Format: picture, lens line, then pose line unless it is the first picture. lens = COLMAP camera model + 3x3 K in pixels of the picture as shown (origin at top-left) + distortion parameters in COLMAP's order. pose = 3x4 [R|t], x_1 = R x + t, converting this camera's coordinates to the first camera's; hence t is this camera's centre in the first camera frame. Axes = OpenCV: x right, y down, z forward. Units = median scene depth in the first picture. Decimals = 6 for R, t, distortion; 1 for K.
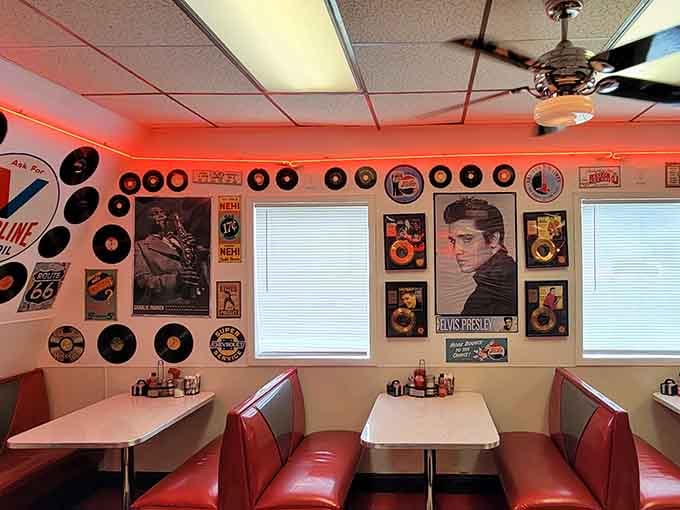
lens RADIAL K [[410.3, 0, 340.2], [0, 410.3, 260.6], [0, 0, 1]] dist [0.002303, 0.000316]
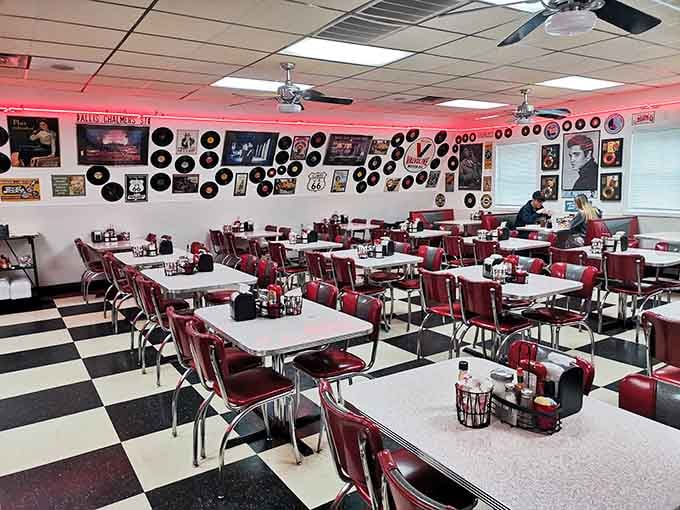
lens RADIAL K [[512.1, 0, 338.1], [0, 512.1, 255.7], [0, 0, 1]] dist [0.011383, 0.001911]
pose [[0.572012, 0.107798, -0.813131, 1.844171], [0.021211, 0.989051, 0.146042, 0.052787], [0.819971, -0.100785, 0.563462, -1.602068]]
